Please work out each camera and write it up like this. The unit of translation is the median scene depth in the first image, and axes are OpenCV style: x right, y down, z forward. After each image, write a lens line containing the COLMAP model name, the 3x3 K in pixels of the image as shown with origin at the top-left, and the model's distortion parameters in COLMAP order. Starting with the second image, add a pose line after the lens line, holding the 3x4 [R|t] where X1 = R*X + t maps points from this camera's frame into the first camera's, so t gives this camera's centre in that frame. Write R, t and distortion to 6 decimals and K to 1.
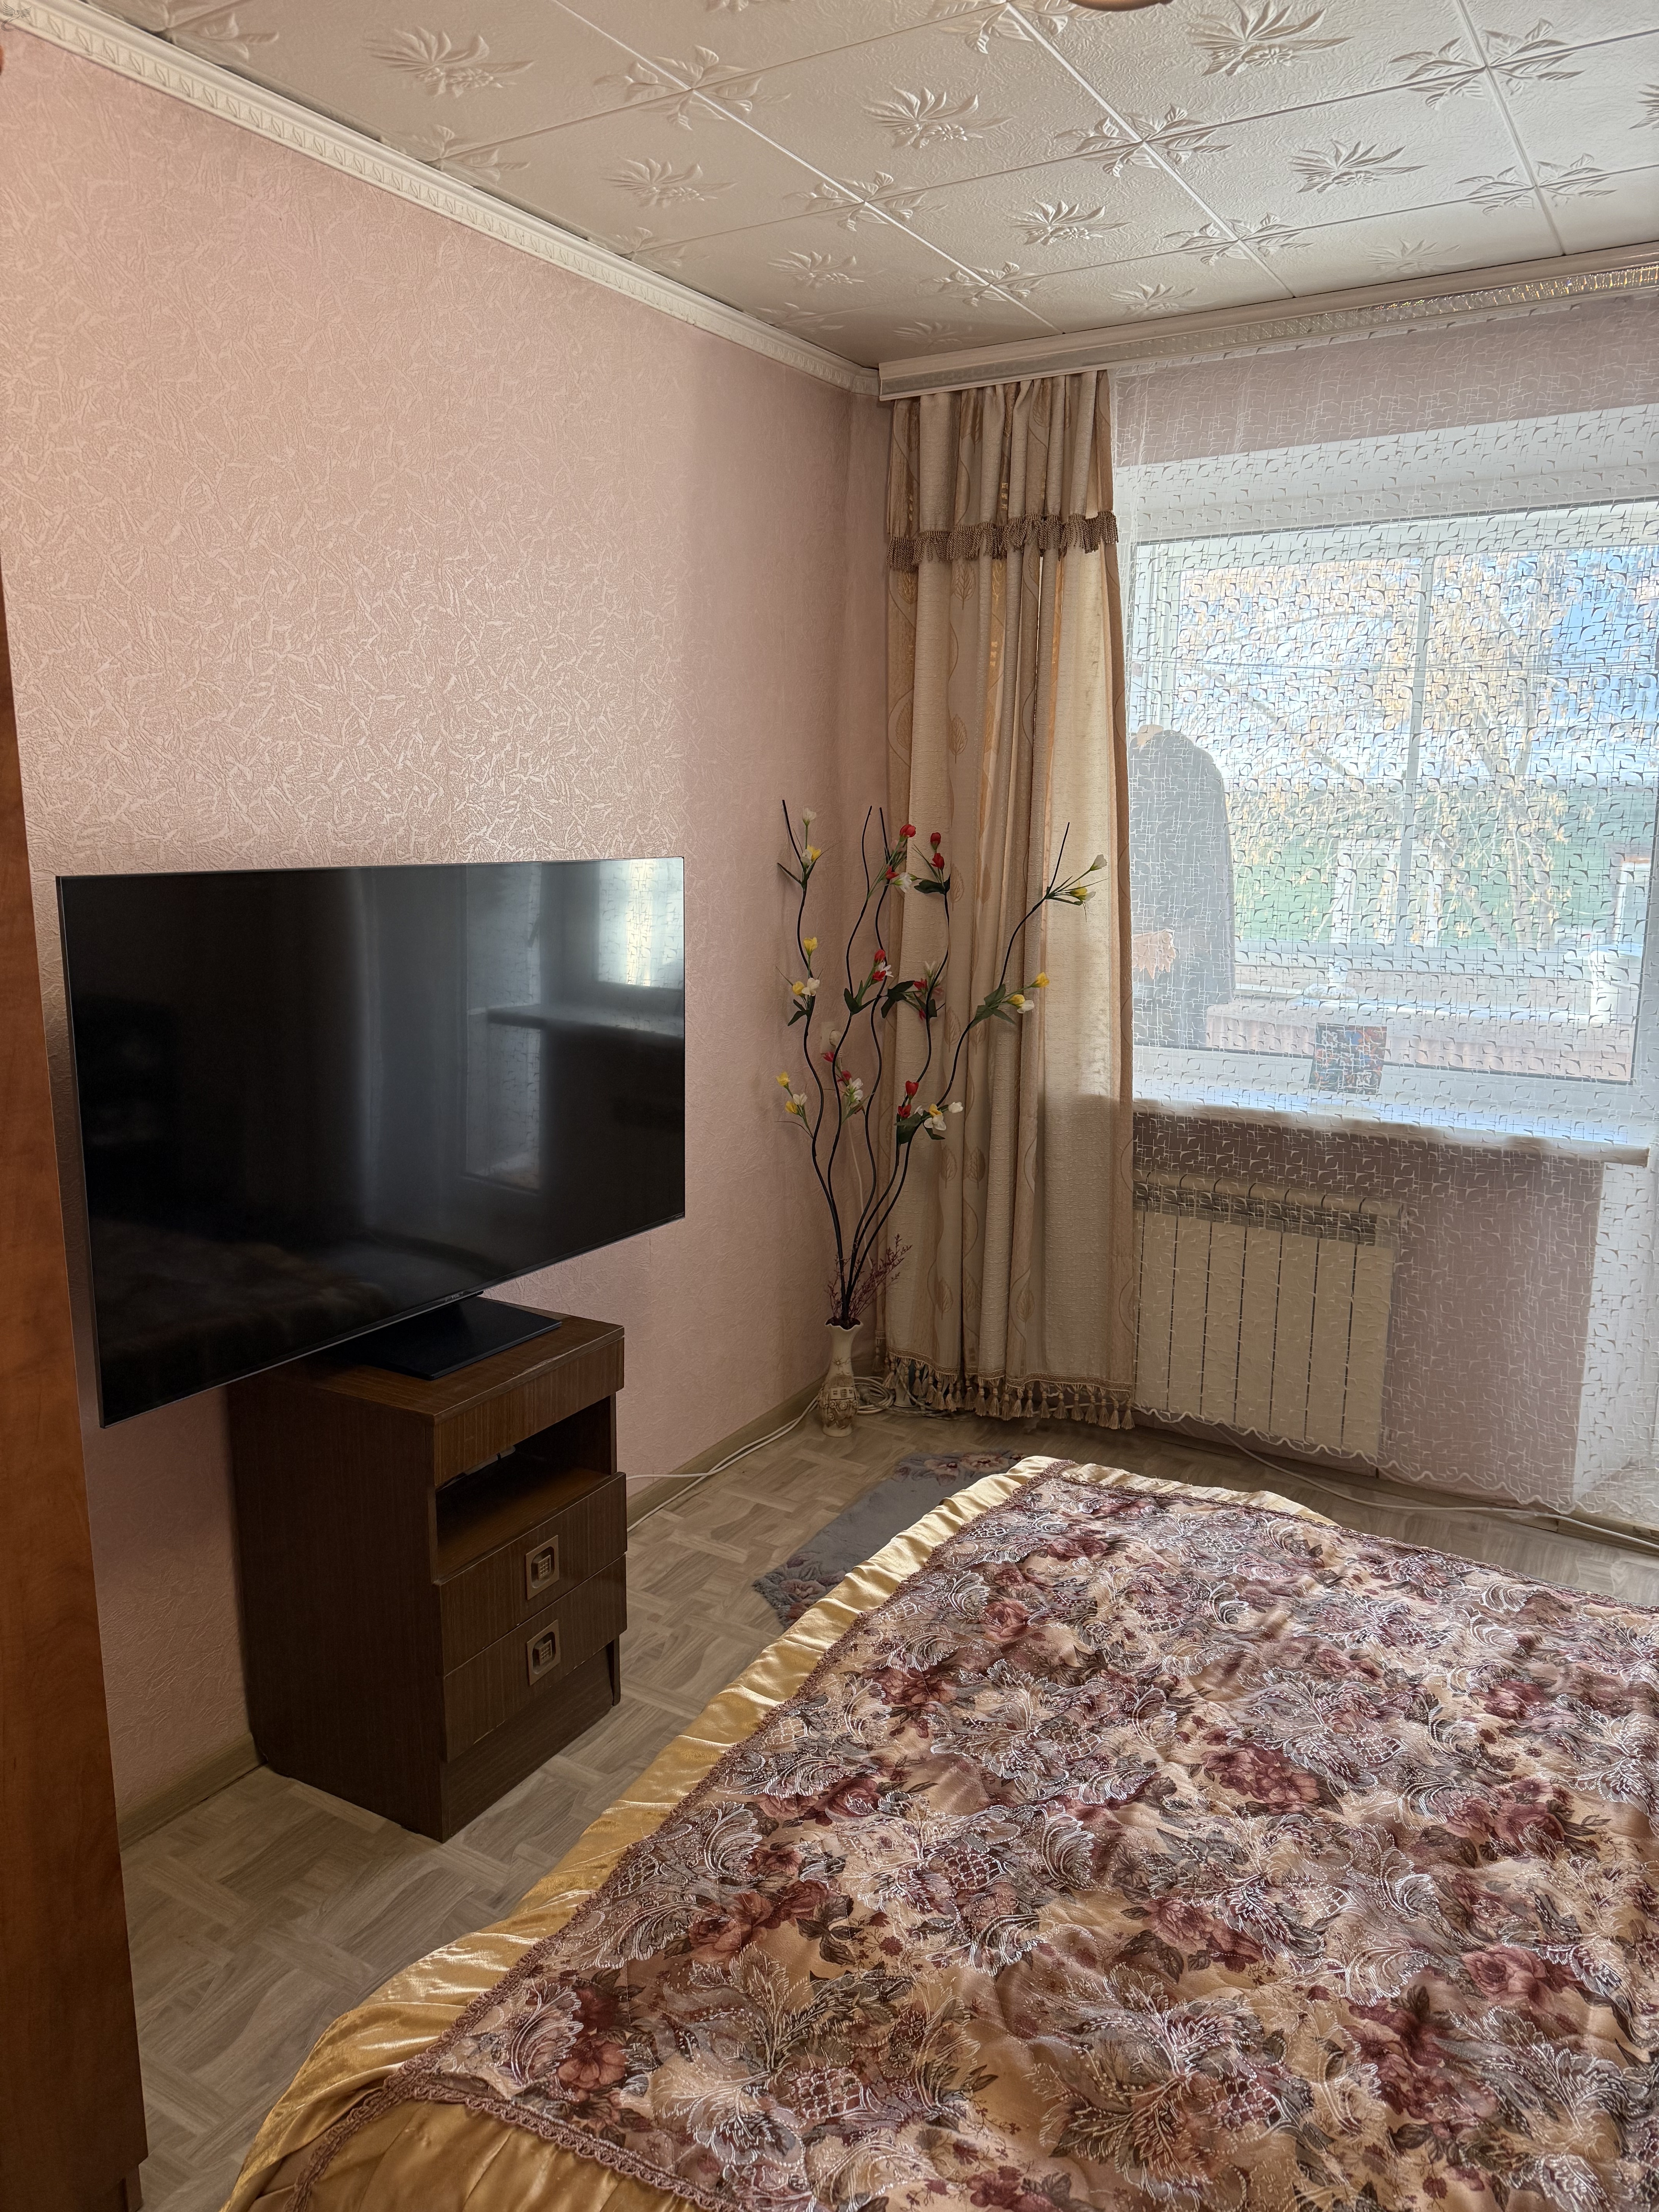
lens RADIAL K [[1559.6, 0, 821.6], [0, 1559.6, 1103.7], [0, 0, 1]] dist [0.027988, -0.028015]
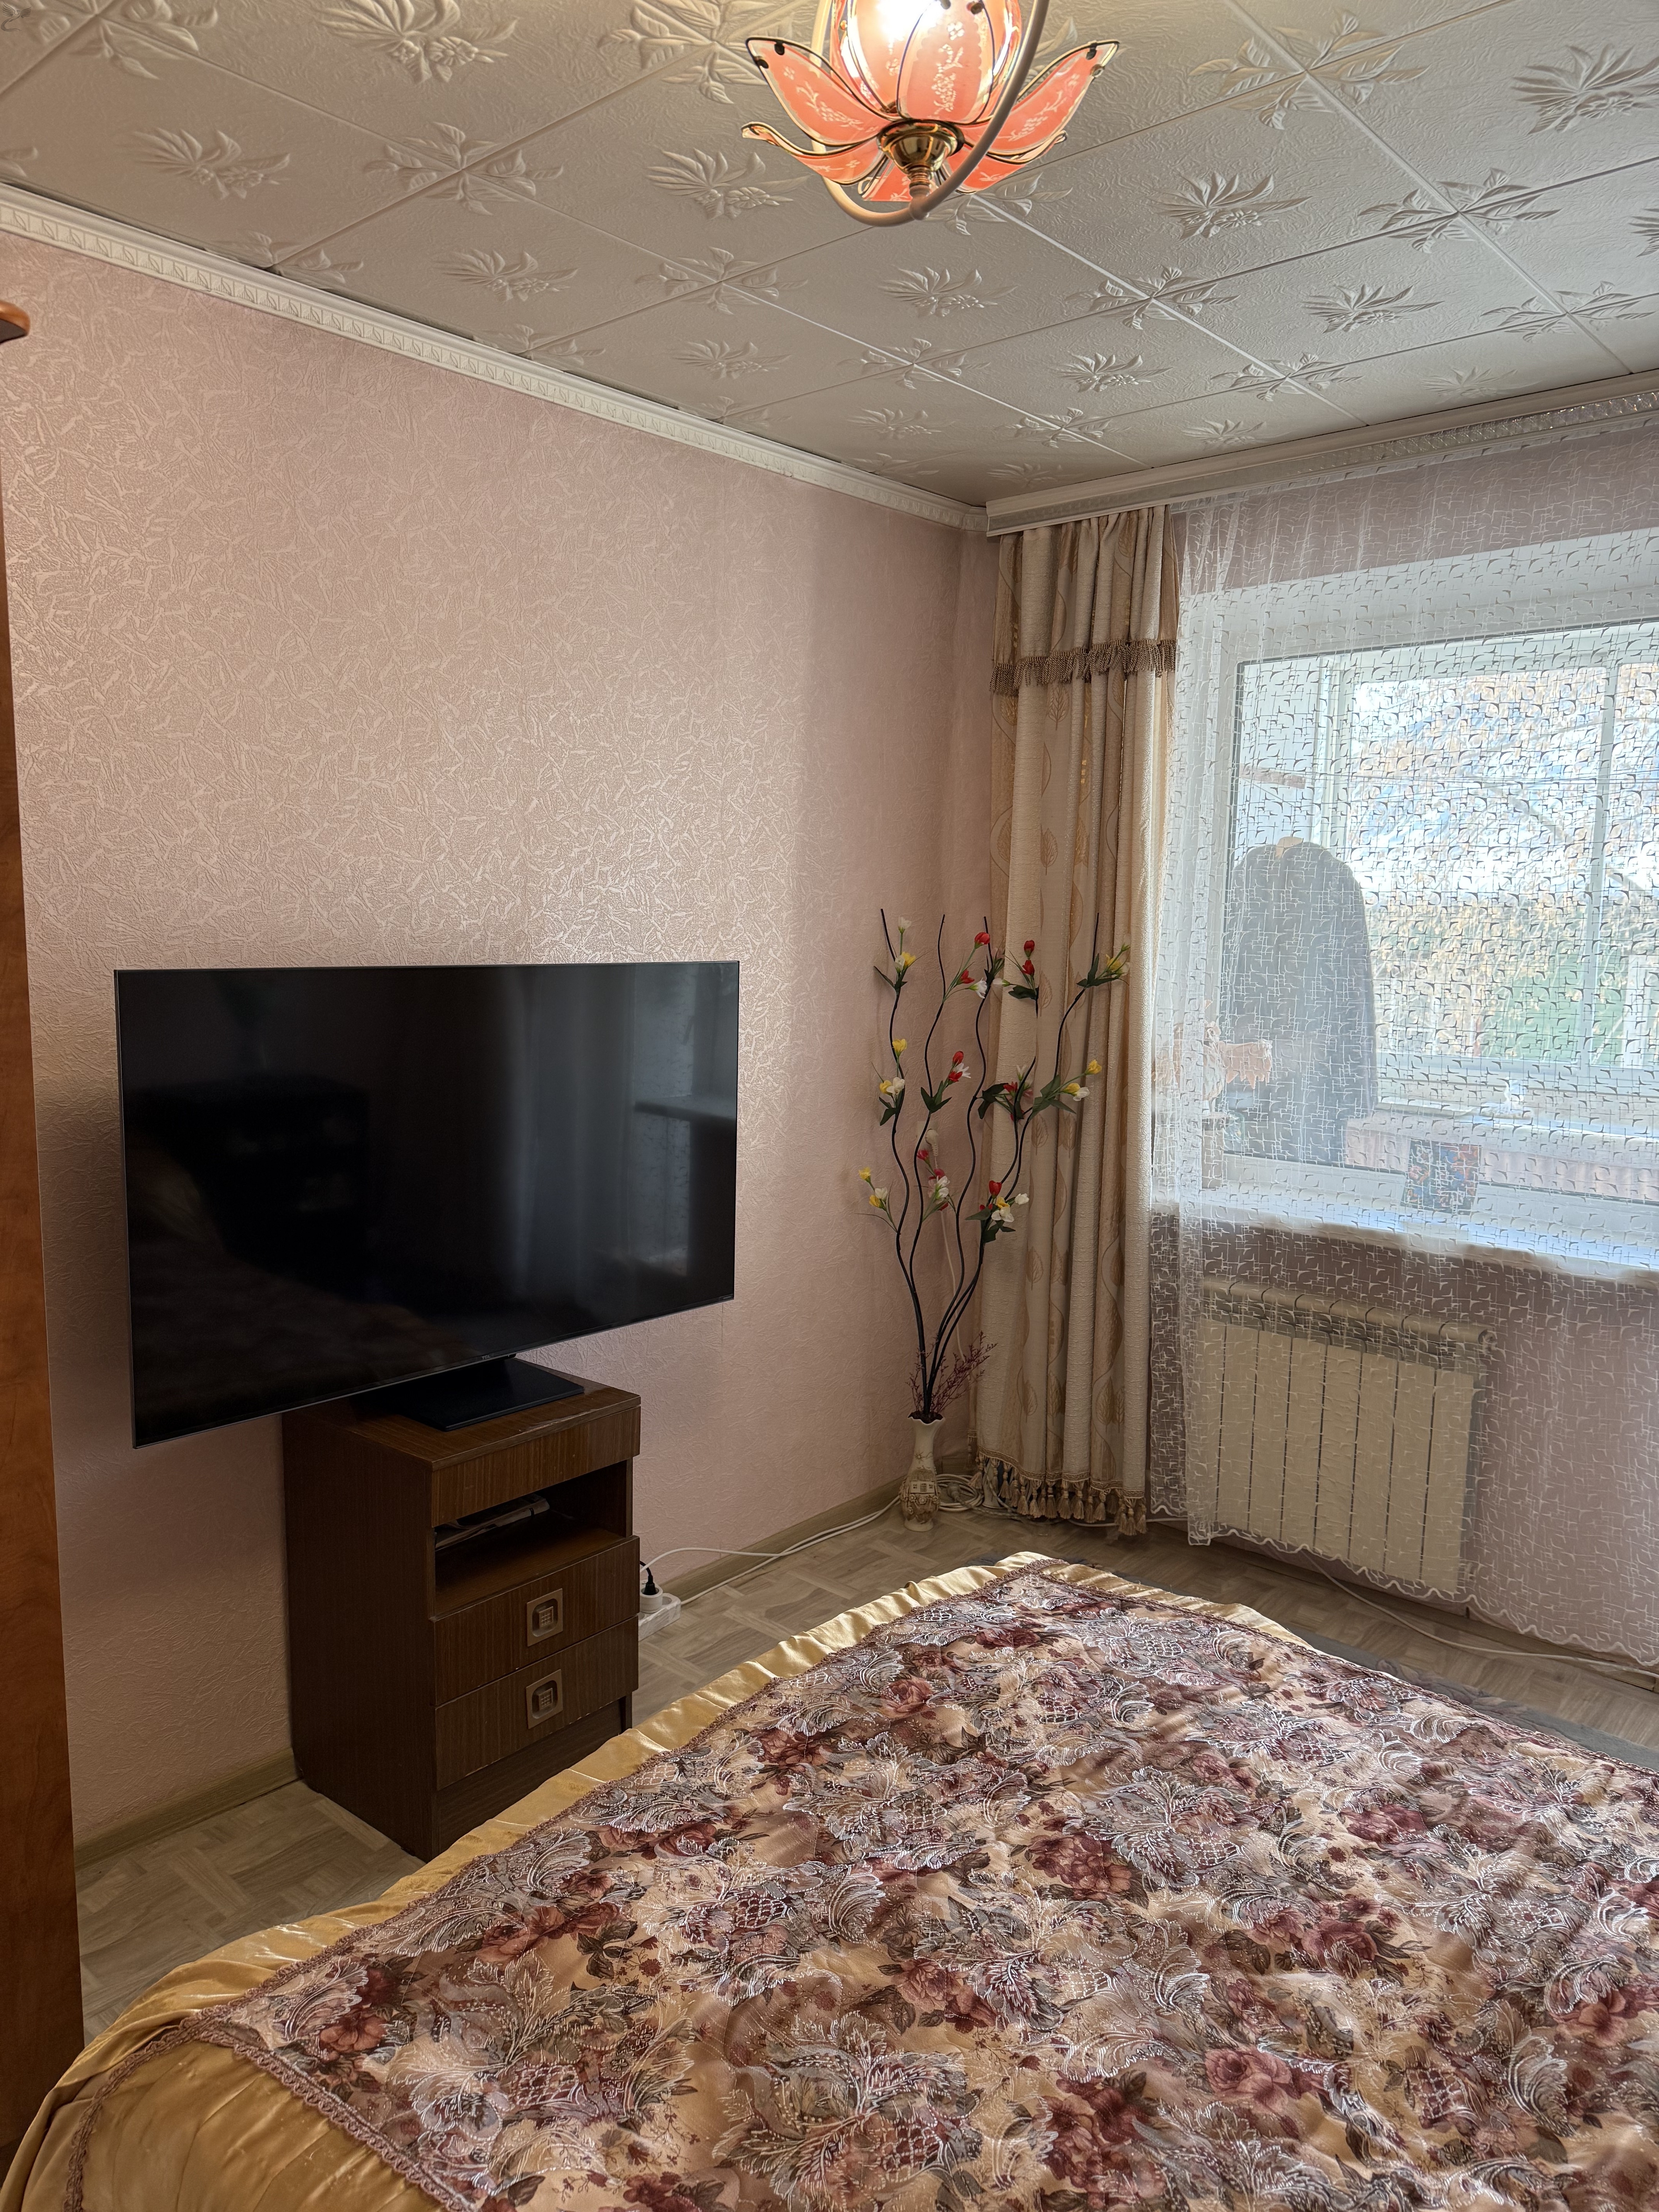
lens RADIAL K [[1559.6, 0, 819.6], [0, 1559.6, 1109.7], [0, 0, 1]] dist [0.027988, -0.028015]
pose [[0.983153, 0.030684, -0.180189, 0.226888], [-0.042014, 0.997350, -0.059400, 0.006403], [0.177888, 0.065969, 0.981837, -0.050786]]
